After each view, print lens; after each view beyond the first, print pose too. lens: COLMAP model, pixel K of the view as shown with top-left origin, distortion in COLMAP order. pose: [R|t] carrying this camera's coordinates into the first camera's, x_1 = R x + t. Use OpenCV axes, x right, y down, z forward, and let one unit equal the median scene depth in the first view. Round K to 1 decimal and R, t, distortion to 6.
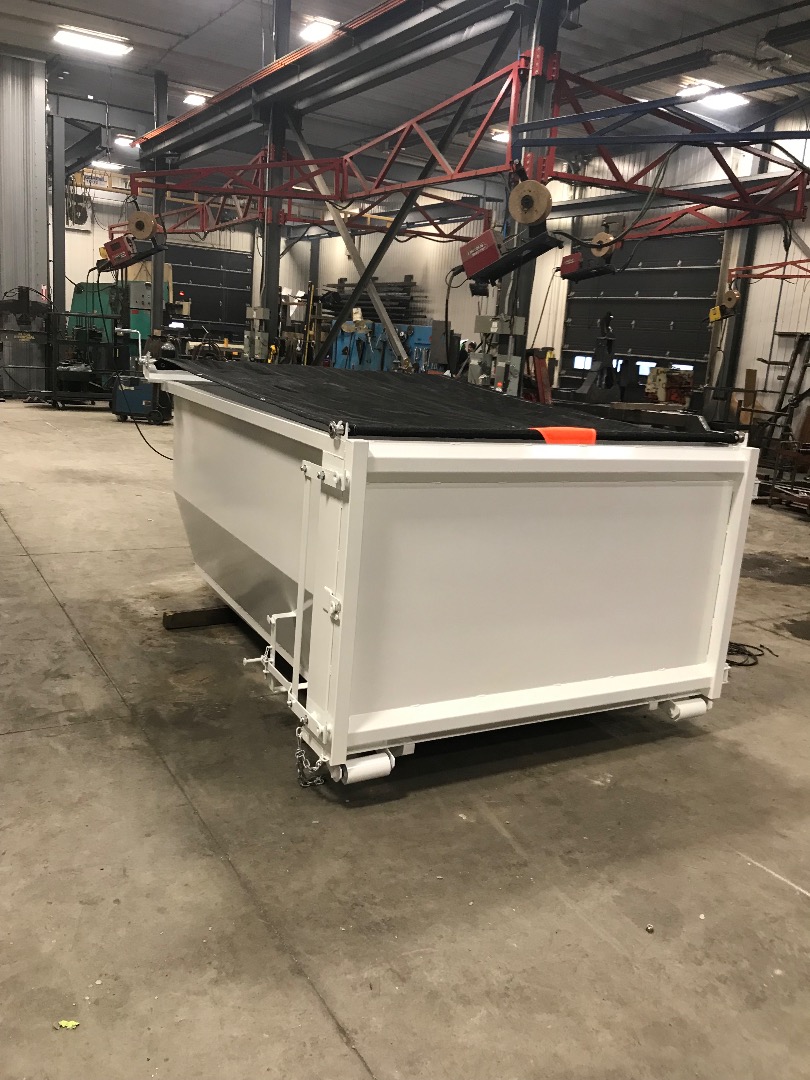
lens RADIAL K [[888.7, 0, 414.1], [0, 888.7, 522.3], [0, 0, 1]] dist [0.034707, -0.040360]
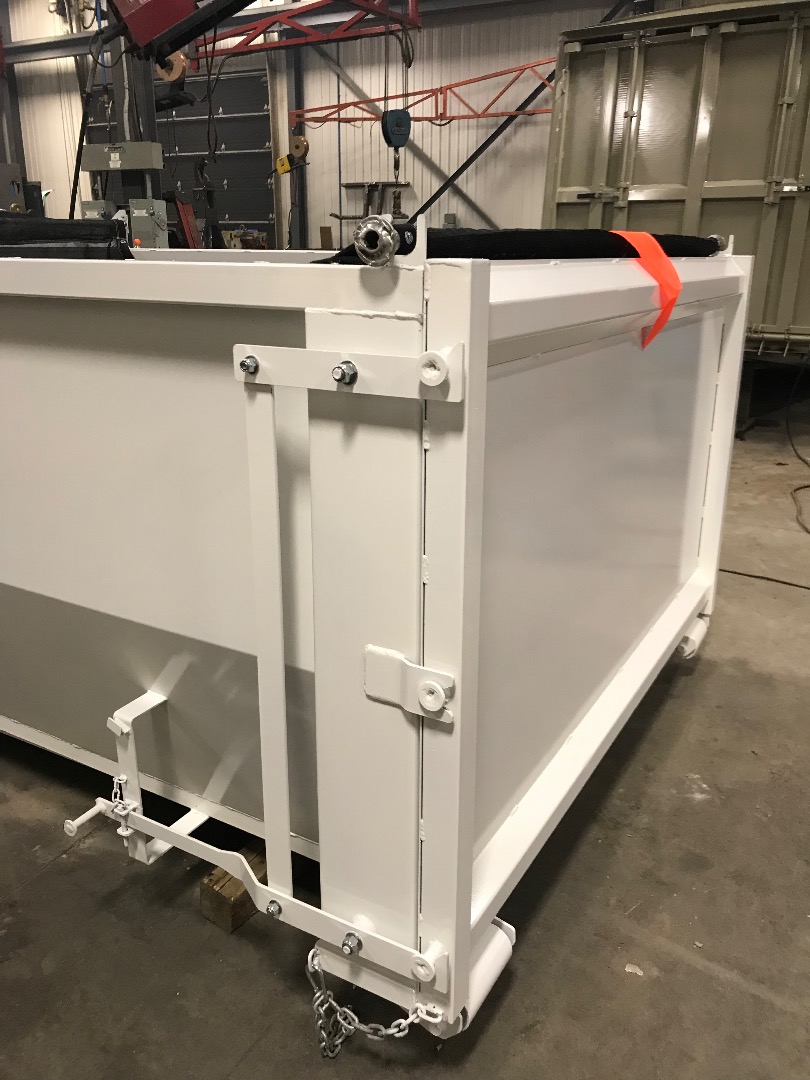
lens RADIAL K [[888.7, 0, 414.1], [0, 888.7, 522.3], [0, 0, 1]] dist [0.034707, -0.040360]
pose [[0.853246, -0.223697, 0.471095, -0.166376], [0.163820, 0.972575, 0.165112, -0.030107], [-0.495110, -0.063706, 0.866492, 0.401403]]
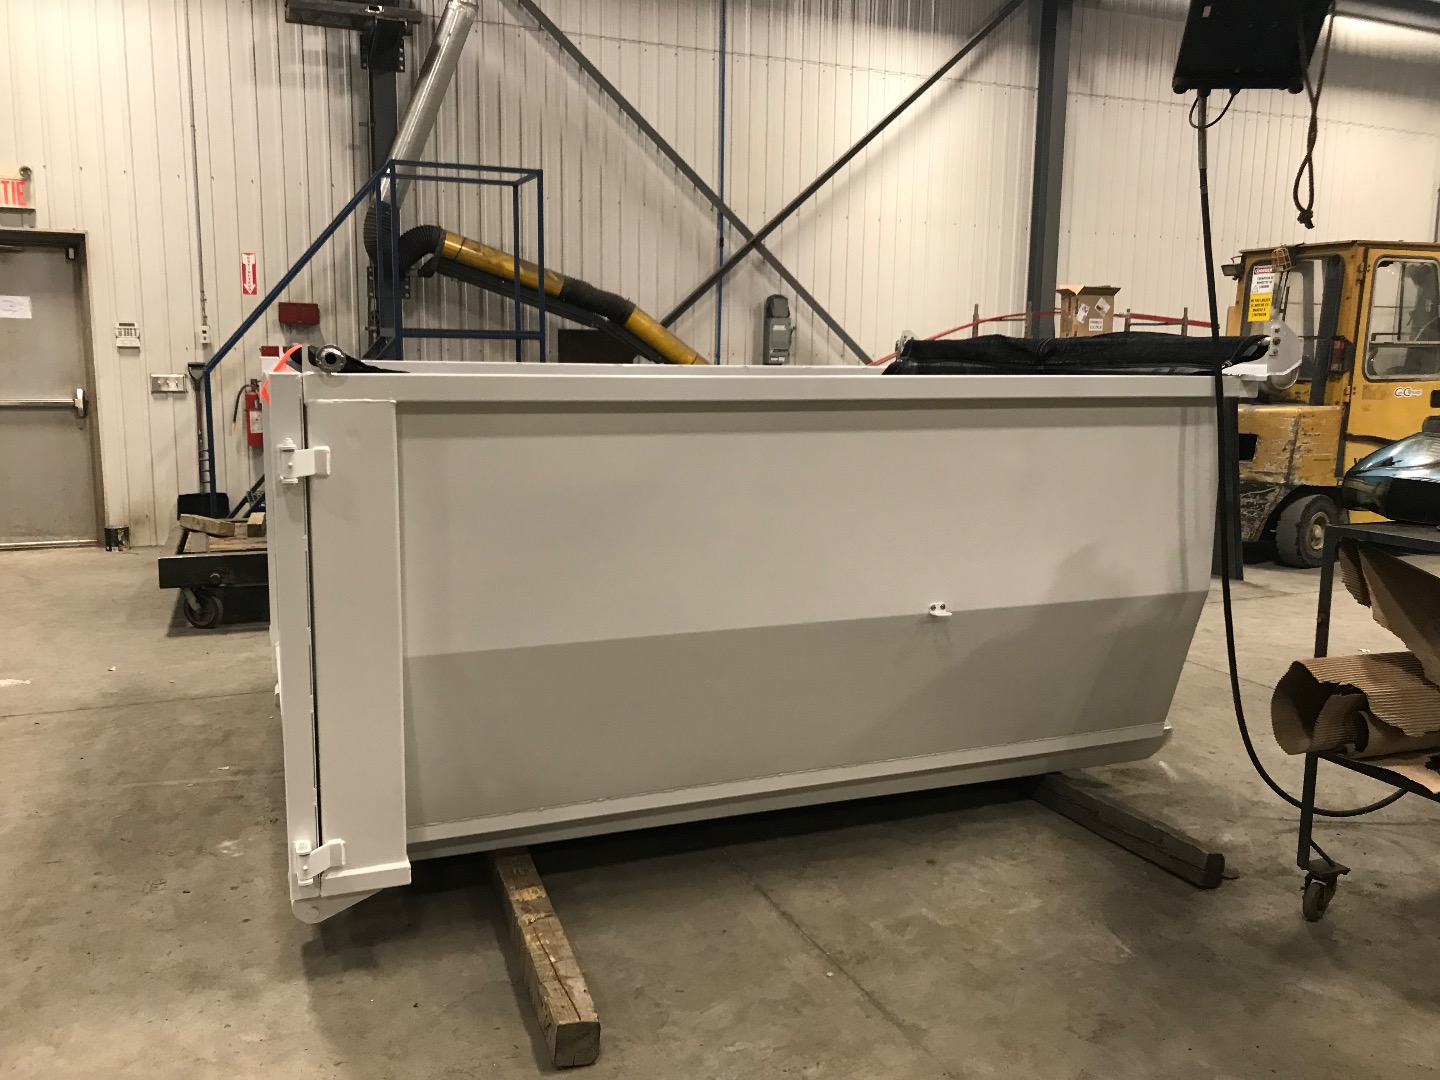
lens RADIAL K [[1162.9, 0, 720.0], [0, 1162.9, 540.0], [0, 0, 1]] dist [0.031349, -0.002608]
pose [[-0.138826, 0.070968, -0.987771, 0.756653], [-0.221168, 0.970015, 0.100776, -0.086014], [0.965304, 0.232453, -0.118968, 1.033737]]
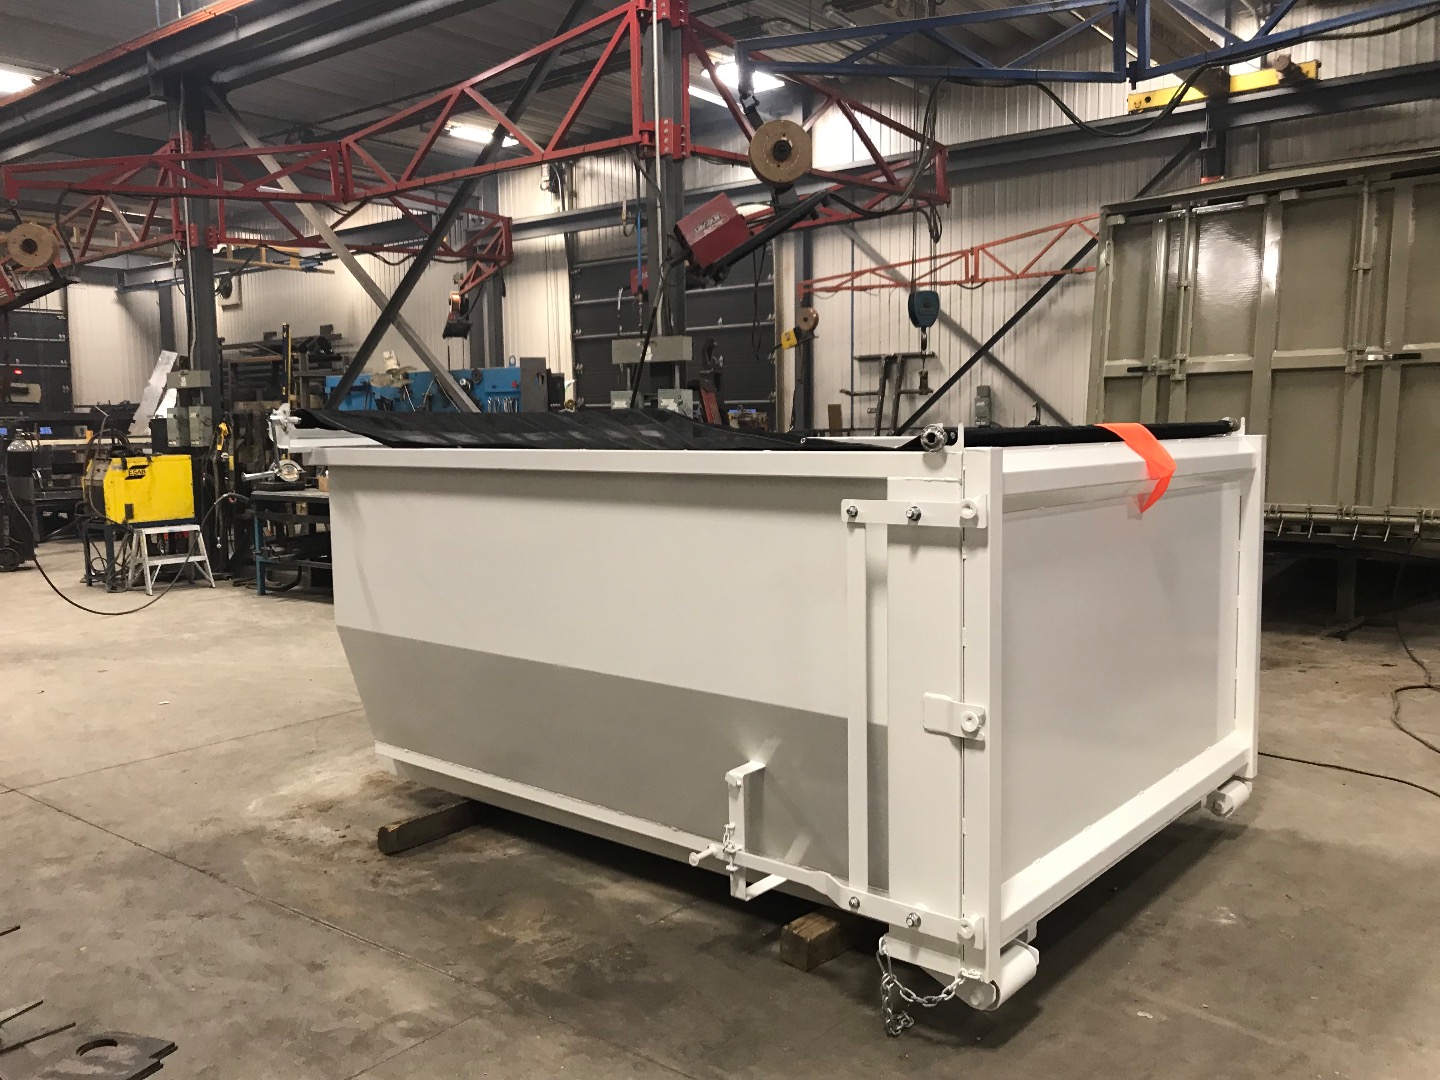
lens RADIAL K [[1185.0, 0, 712.0], [0, 1185.0, 526.3], [0, 0, 1]] dist [0.034707, -0.040360]
pose [[0.932700, -0.122625, 0.339165, -0.320511], [0.156666, 0.984817, -0.074770, -0.002652], [-0.324847, 0.122874, 0.937751, 0.160769]]
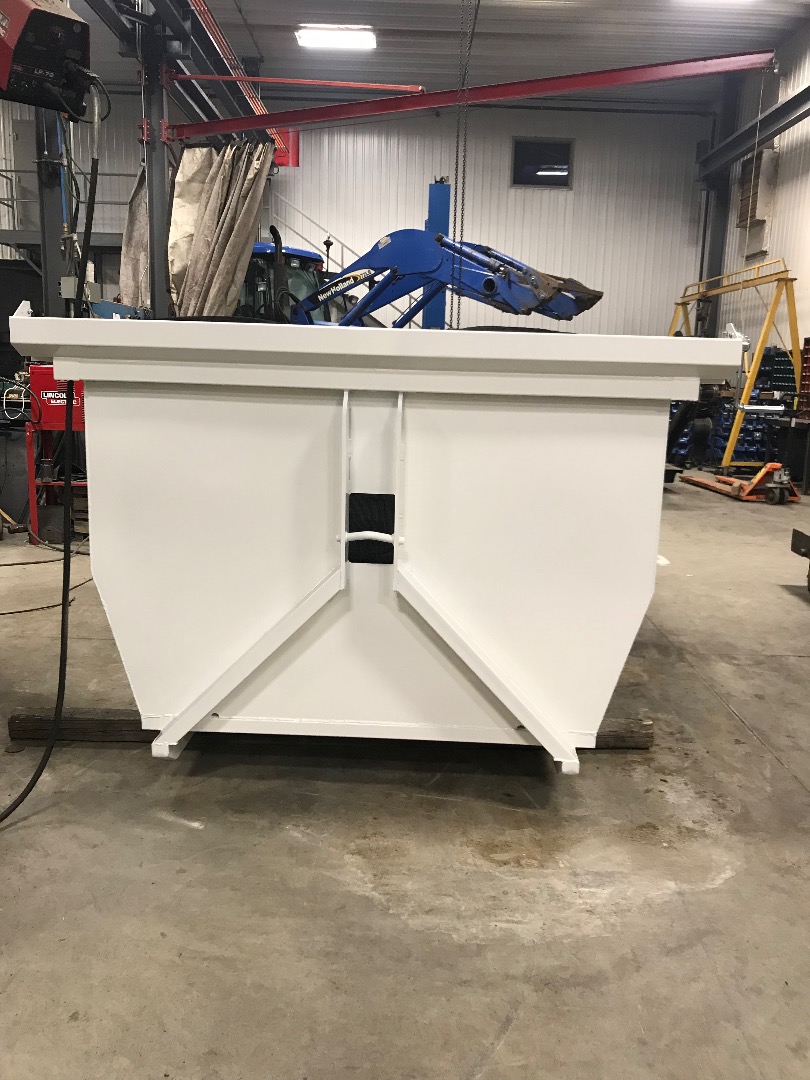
lens RADIAL K [[888.7, 0, 414.1], [0, 888.7, 522.3], [0, 0, 1]] dist [0.034707, -0.040360]
pose [[-0.852122, -0.197768, 0.484537, -0.420721], [0.001655, 0.924826, 0.380386, -0.286792], [-0.523341, 0.324937, -0.787737, 1.565191]]
